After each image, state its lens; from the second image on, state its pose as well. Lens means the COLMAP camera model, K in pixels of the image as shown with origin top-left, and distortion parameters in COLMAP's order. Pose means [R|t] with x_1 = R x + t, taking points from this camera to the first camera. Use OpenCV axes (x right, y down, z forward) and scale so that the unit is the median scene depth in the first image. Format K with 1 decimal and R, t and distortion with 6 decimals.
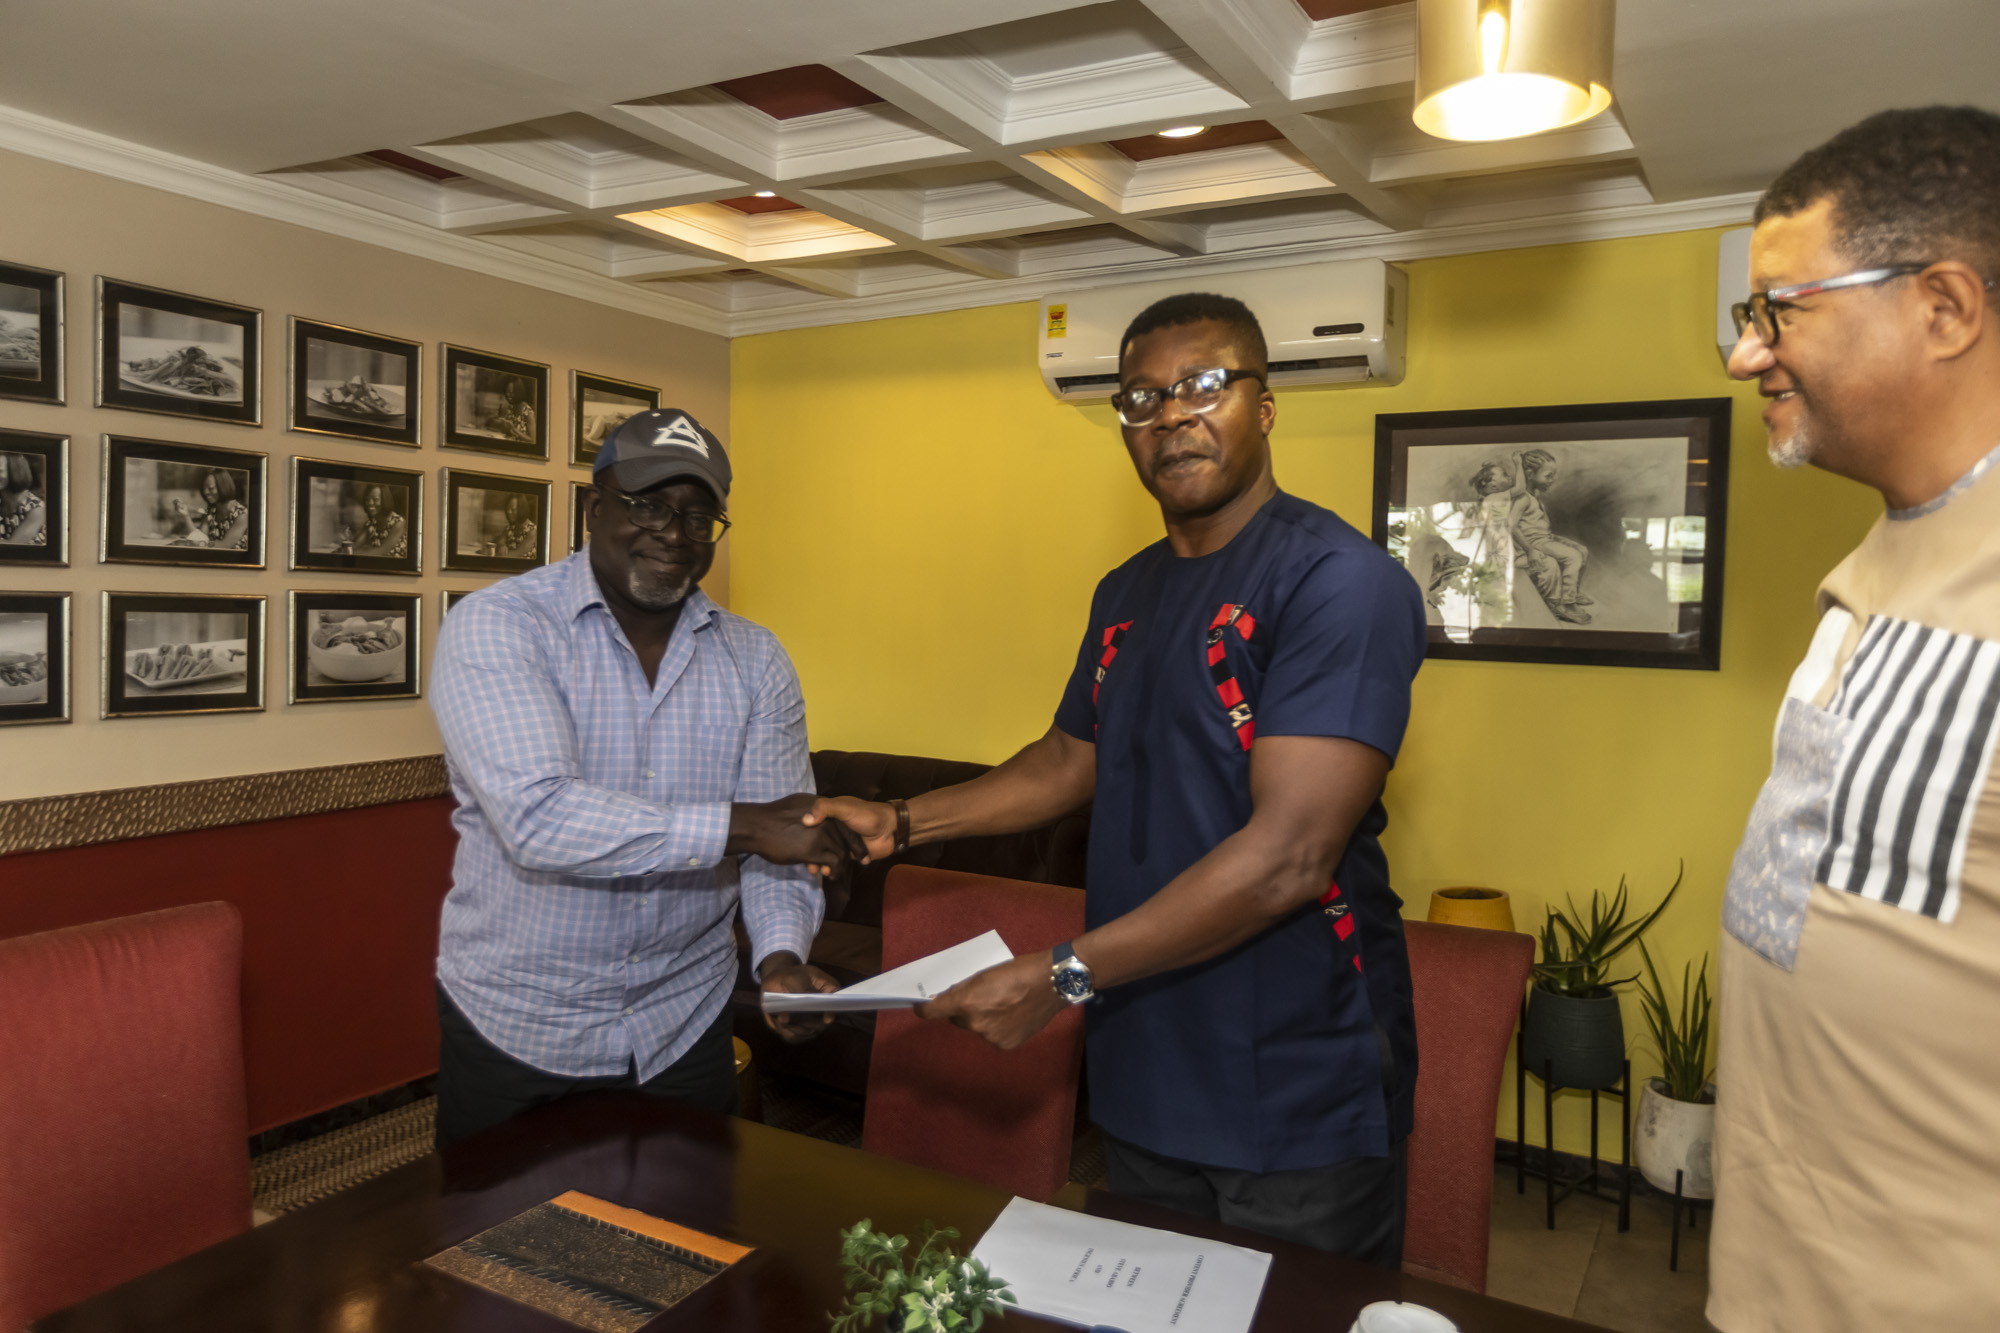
lens RADIAL K [[1326.9, 0, 992.1], [0, 1326.9, 654.1], [0, 0, 1]] dist [0.003475, -0.007502]
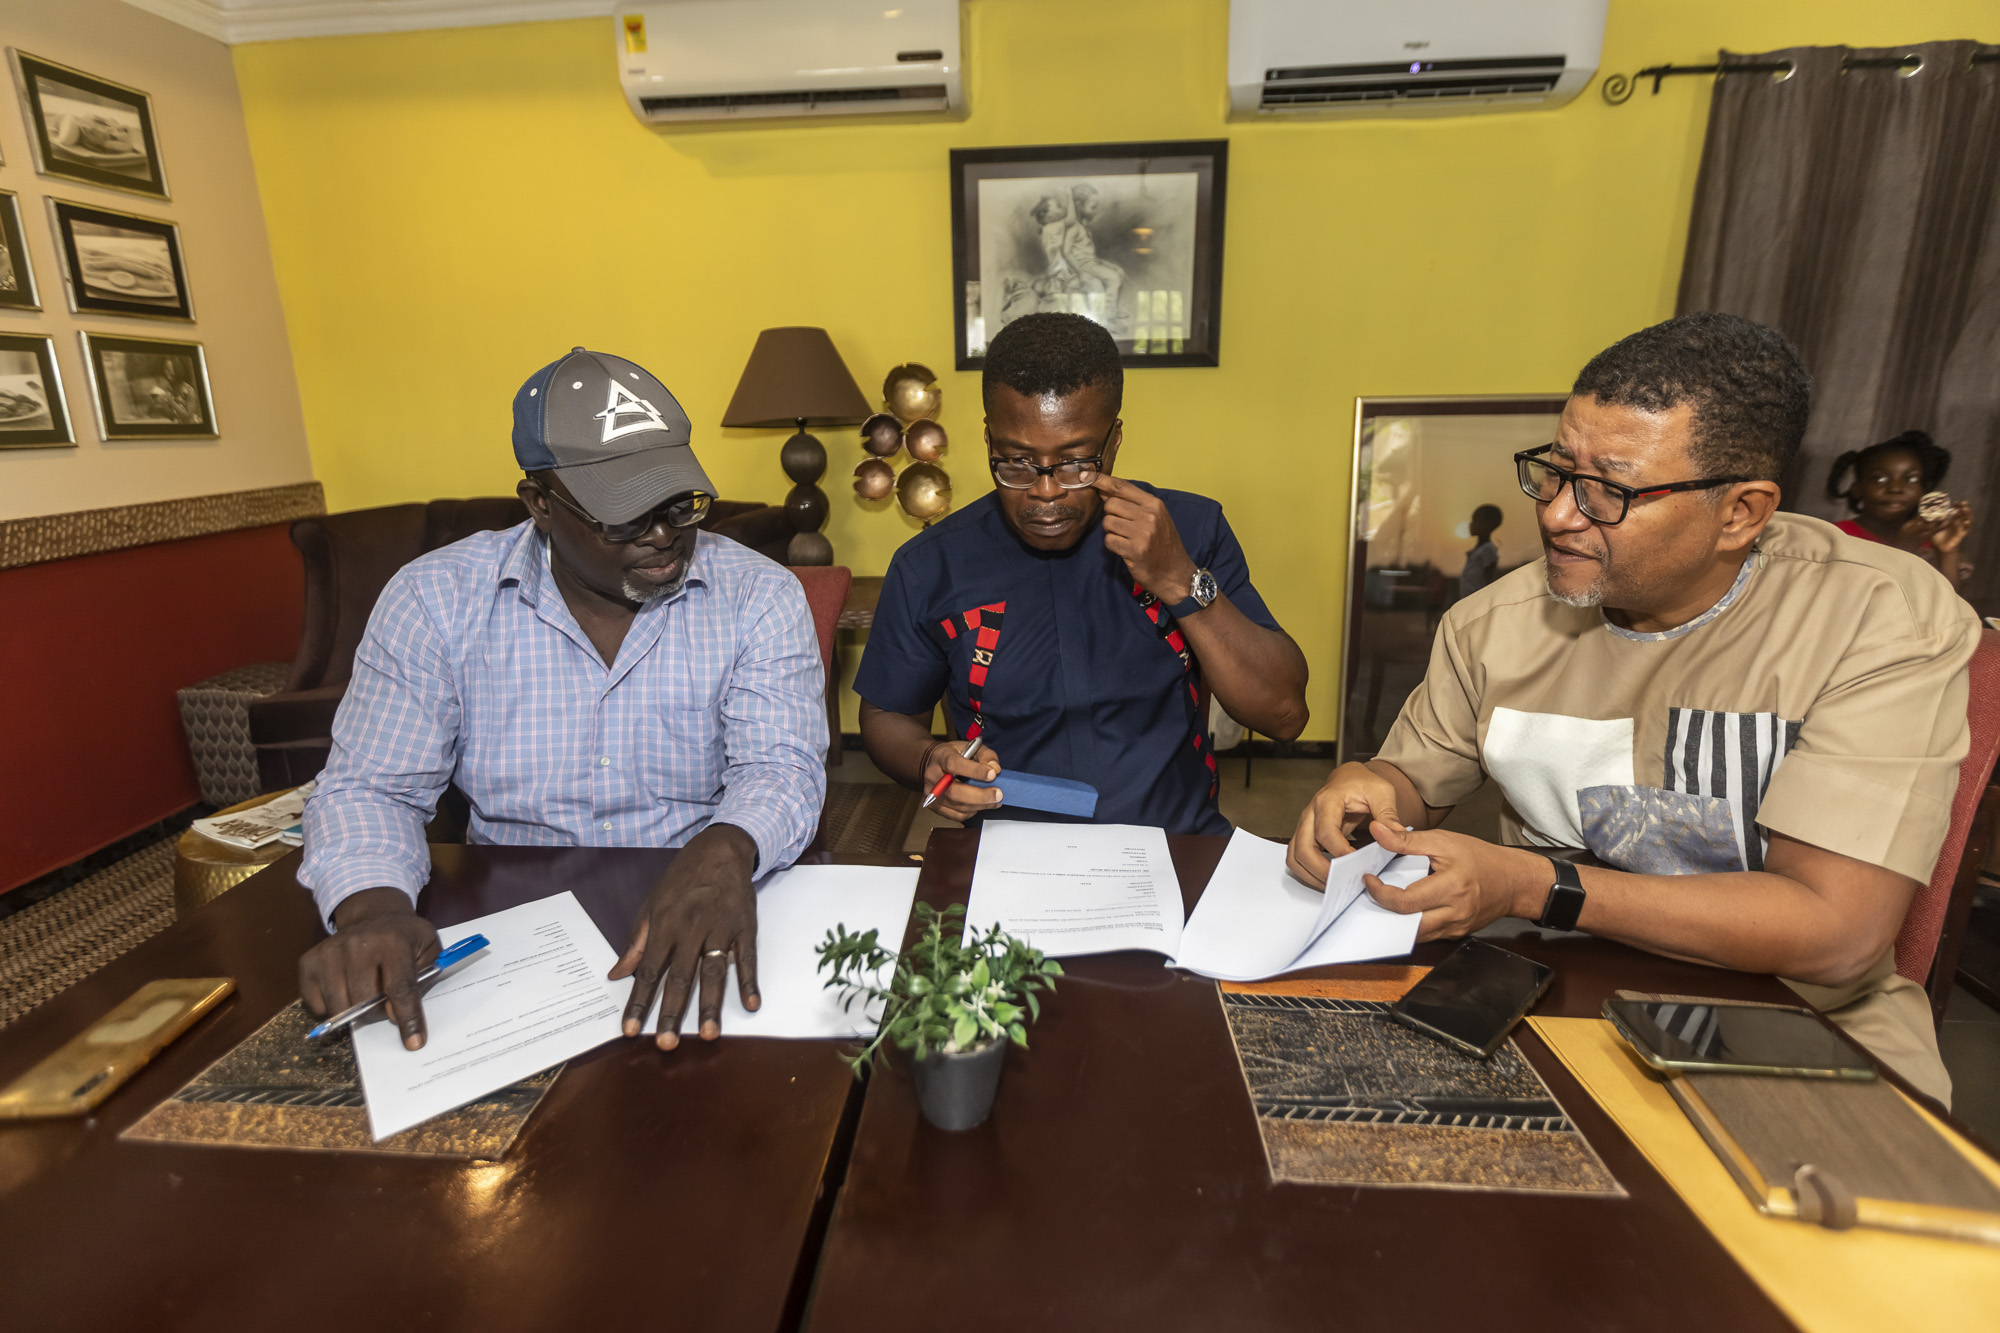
lens RADIAL K [[978.1, 0, 994.5], [0, 978.1, 658.0], [0, 0, 1]] dist [-0.001301, -0.002382]
pose [[0.903366, -0.144931, 0.403640, -0.081774], [0.052732, 0.971563, 0.230833, 0.055151], [-0.425616, -0.187242, 0.885320, 0.178109]]
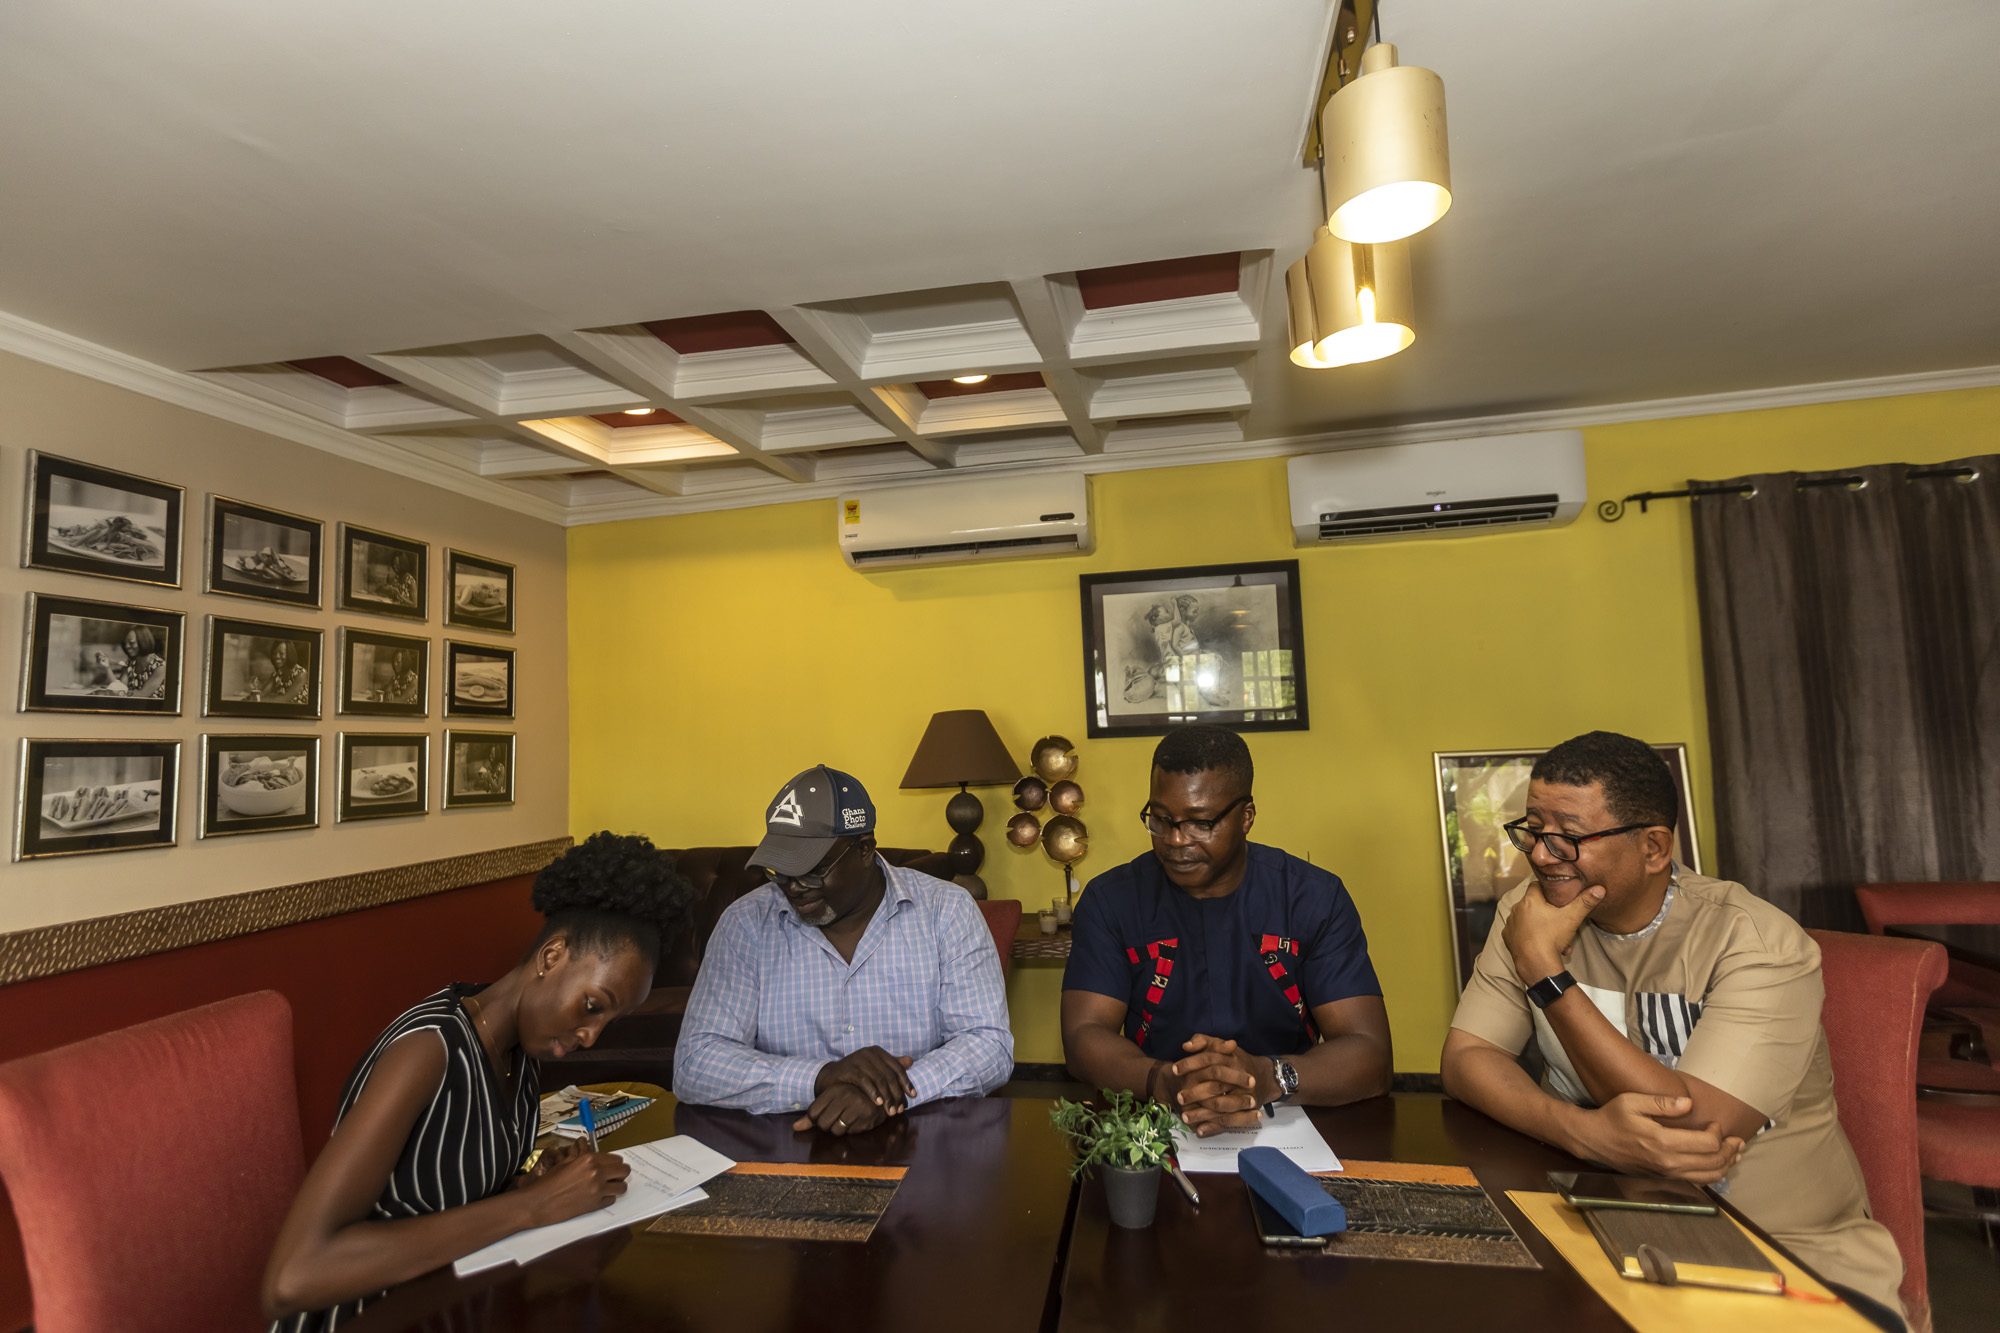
lens RADIAL K [[995.4, 0, 995.0], [0, 995.4, 655.5], [0, 0, 1]] dist [0.001112, -0.001379]
pose [[0.945879, -0.032664, 0.322872, -0.173863], [0.074568, 0.990177, -0.118279, 0.035122], [-0.315837, 0.135954, 0.939023, 0.001852]]
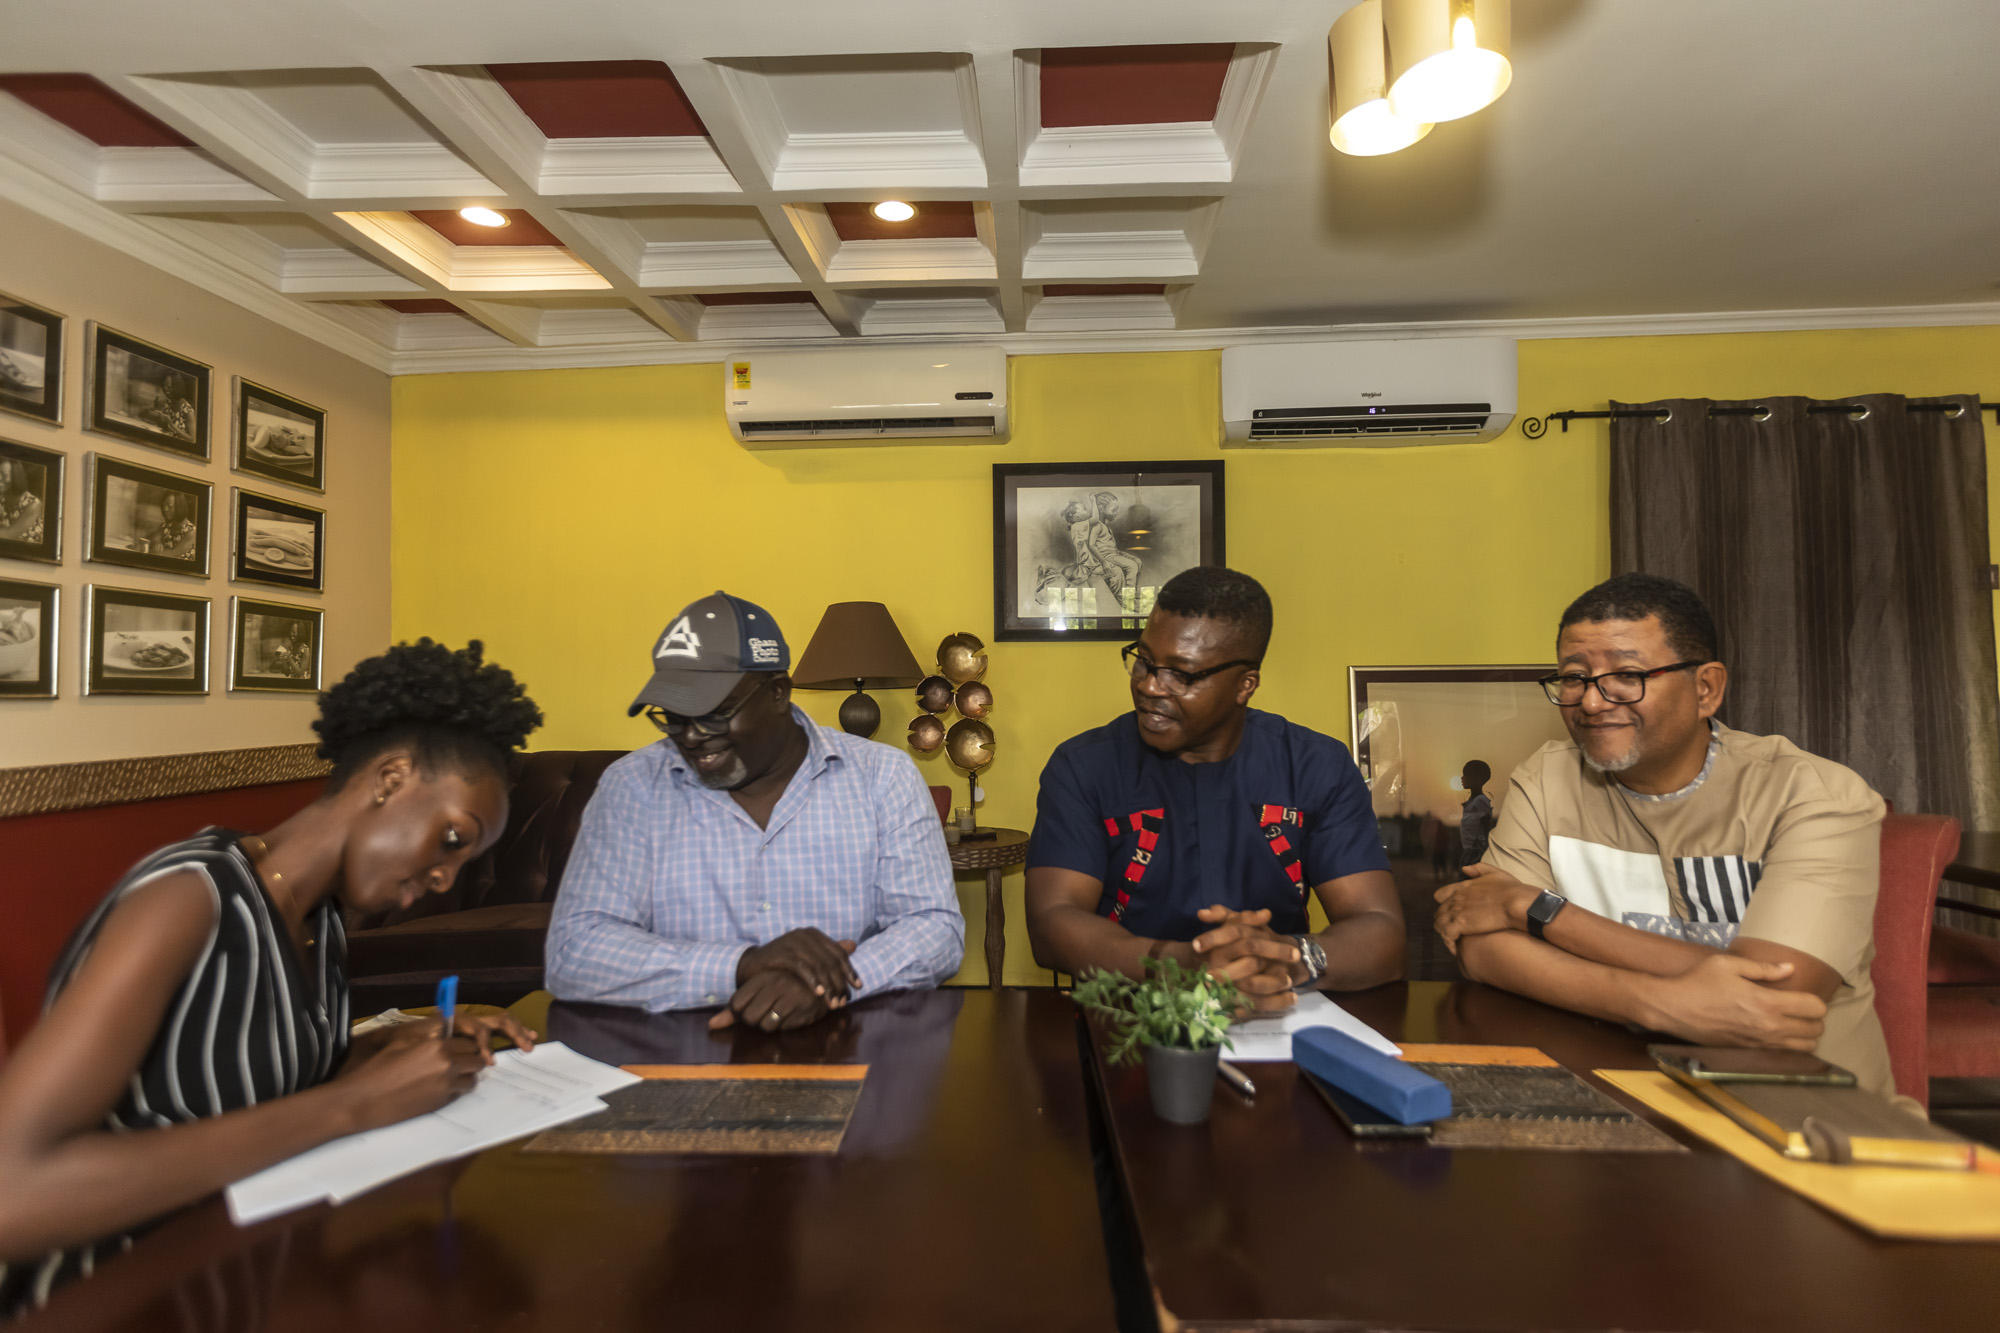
lens RADIAL K [[1000.3, 0, 995.3], [0, 1000.3, 656.8], [0, 0, 1]] dist [0.001917, -0.002007]
pose [[0.890462, -0.014113, 0.454838, -0.191593], [0.045700, 0.997239, -0.058527, 0.082459], [-0.452757, 0.072902, 0.888649, 0.112511]]
